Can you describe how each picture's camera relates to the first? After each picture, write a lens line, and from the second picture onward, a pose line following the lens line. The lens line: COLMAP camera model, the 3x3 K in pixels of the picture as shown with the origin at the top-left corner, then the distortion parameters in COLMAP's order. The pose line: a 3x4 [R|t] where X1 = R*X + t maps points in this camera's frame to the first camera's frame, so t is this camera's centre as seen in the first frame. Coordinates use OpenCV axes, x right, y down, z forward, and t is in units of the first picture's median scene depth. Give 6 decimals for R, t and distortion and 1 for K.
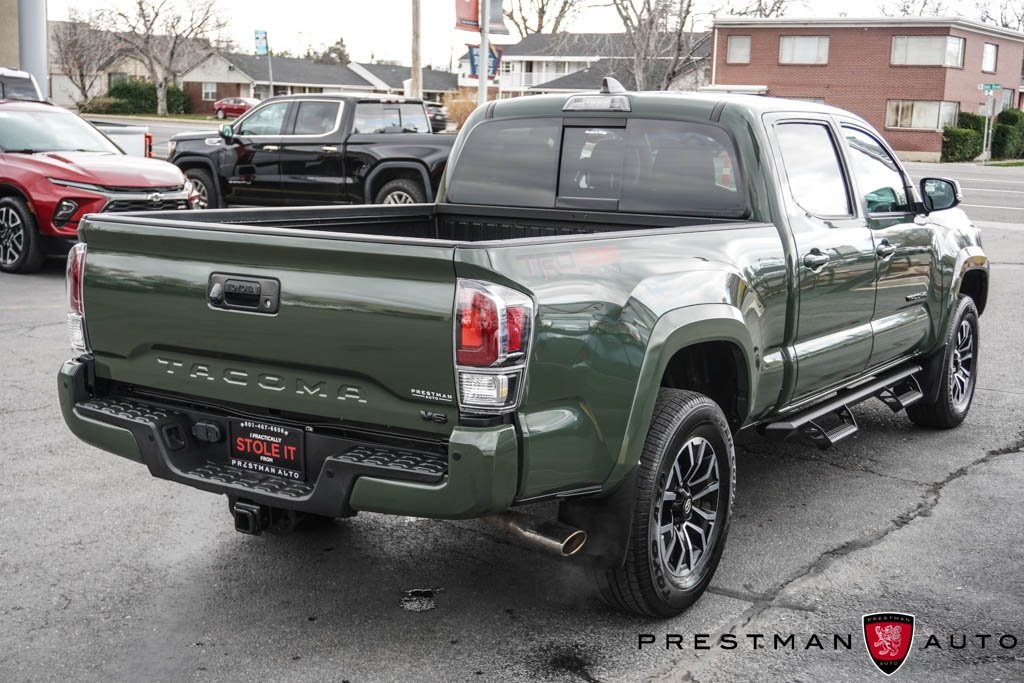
lens RADIAL K [[1347.1, 0, 512.0], [0, 1347.1, 341.5], [0, 0, 1]] dist [0.024707, 0.052491]
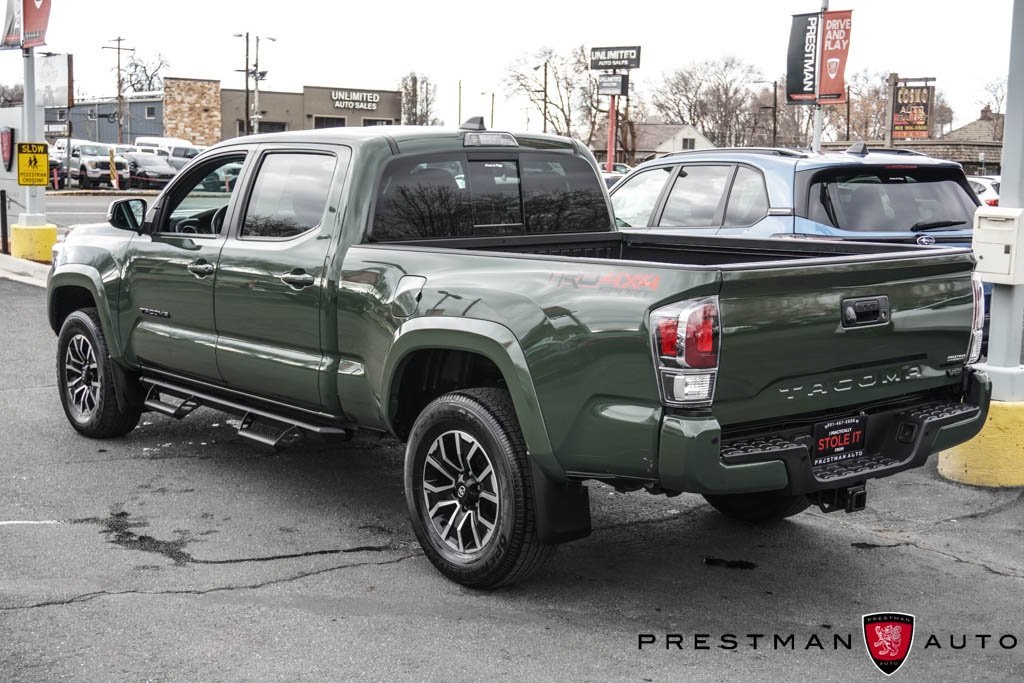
lens RADIAL K [[1407.2, 0, 512.0], [0, 1407.2, 341.5], [0, 0, 1]] dist [0.002137, -0.005454]
pose [[0.308424, -0.148523, 0.939583, -1.426451], [0.147865, 0.983215, 0.106882, -0.182987], [-0.939687, 0.105966, 0.325208, 0.851987]]
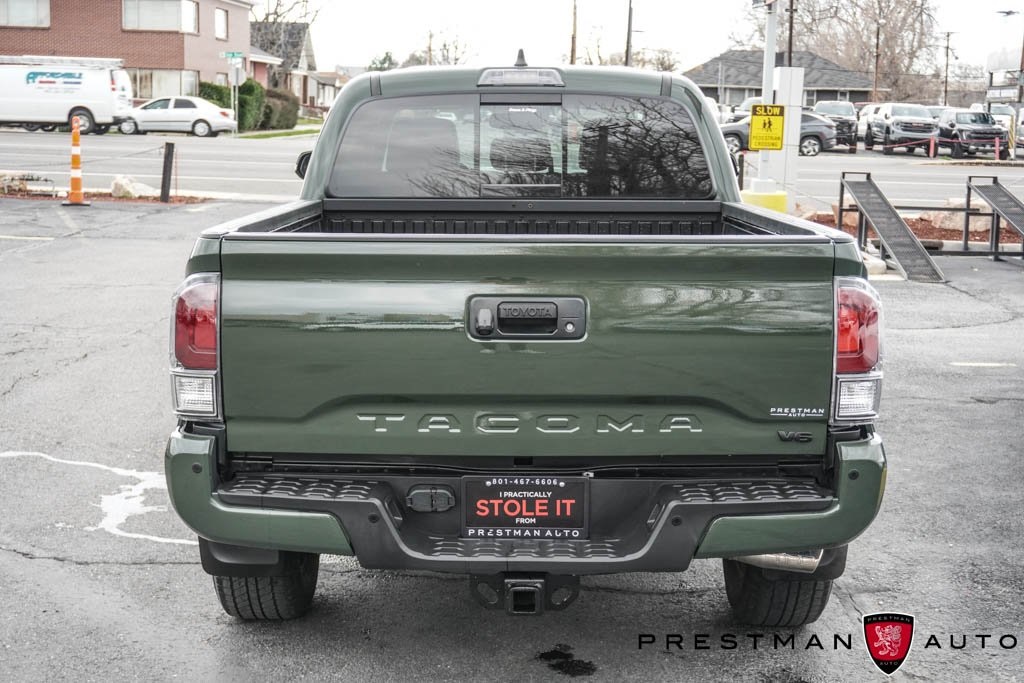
lens RADIAL K [[1488.5, 0, 512.0], [0, 1488.5, 341.5], [0, 0, 1]] dist [0.004402, 0.105884]
pose [[0.844791, -0.097721, 0.526098, -0.645267], [0.095227, 0.994944, 0.031895, -0.048746], [-0.526555, 0.023154, 0.849825, 0.241315]]
